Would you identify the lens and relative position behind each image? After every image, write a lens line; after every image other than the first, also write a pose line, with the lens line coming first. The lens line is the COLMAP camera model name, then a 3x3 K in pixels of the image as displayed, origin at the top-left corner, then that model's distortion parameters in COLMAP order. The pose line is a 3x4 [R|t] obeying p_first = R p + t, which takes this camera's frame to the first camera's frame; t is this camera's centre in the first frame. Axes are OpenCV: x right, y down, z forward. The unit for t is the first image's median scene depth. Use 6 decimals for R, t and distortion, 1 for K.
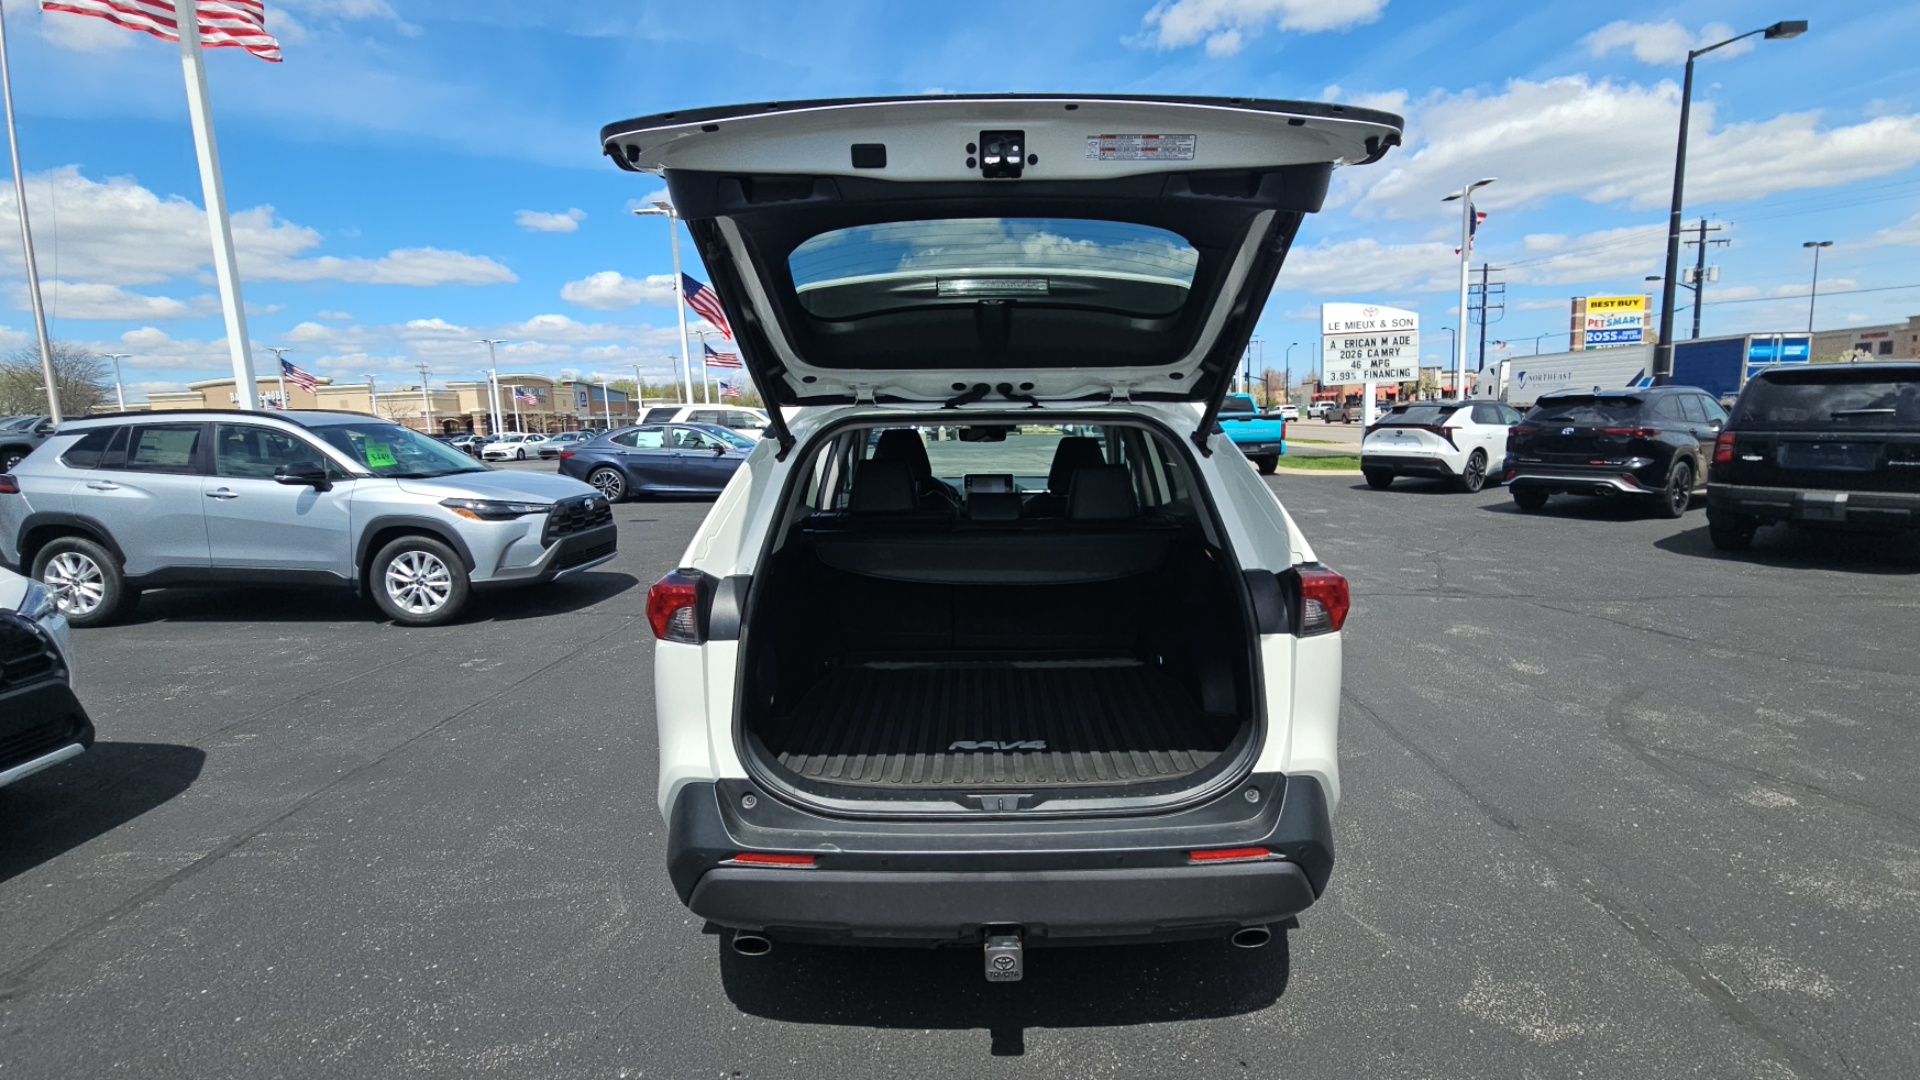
lens RADIAL K [[853.9, 0, 978.0], [0, 853.9, 546.6], [0, 0, 1]] dist [0.010115, -0.007637]
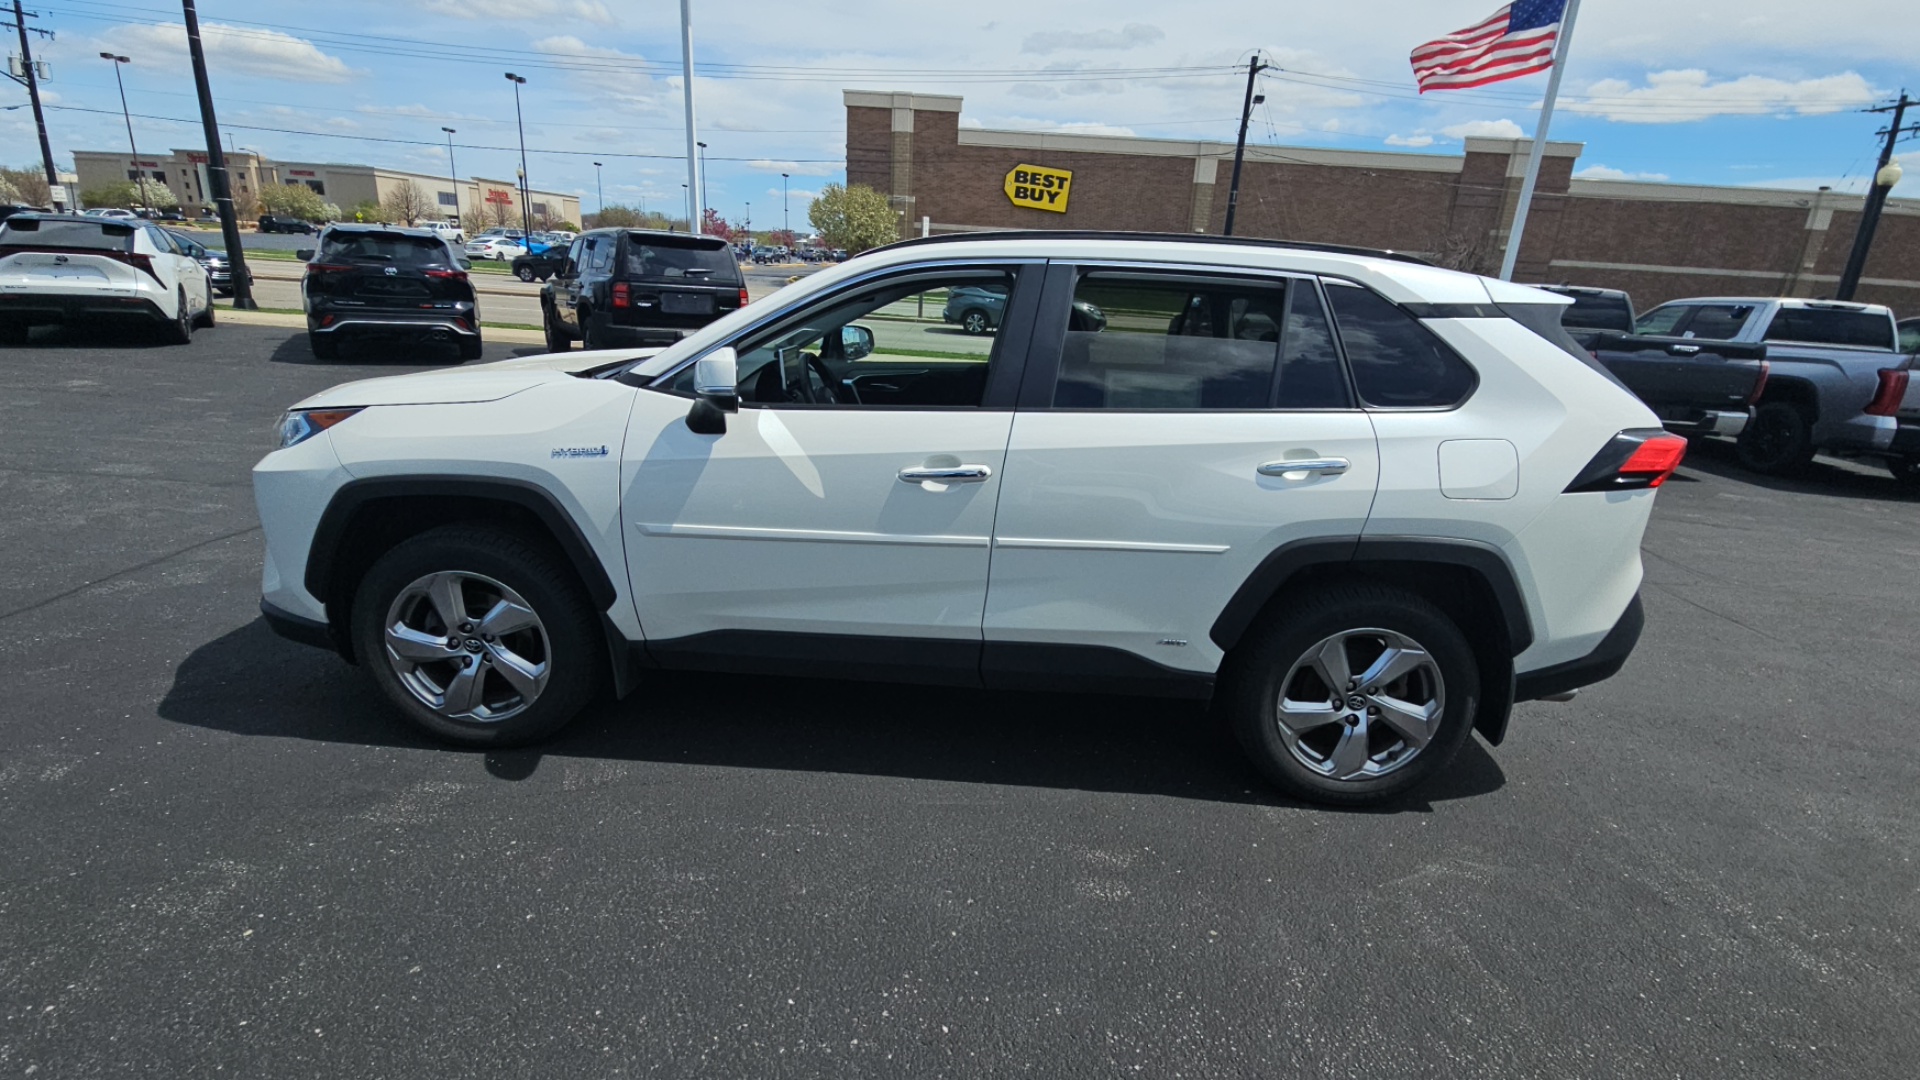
lens RADIAL K [[853.9, 0, 961.9], [0, 853.9, 546.0], [0, 0, 1]] dist [0.010115, -0.007637]
pose [[0.030933, -0.278589, 0.959912, -0.494034], [0.093505, 0.956967, 0.274721, -0.076430], [-0.995138, 0.081259, 0.055652, 0.587208]]
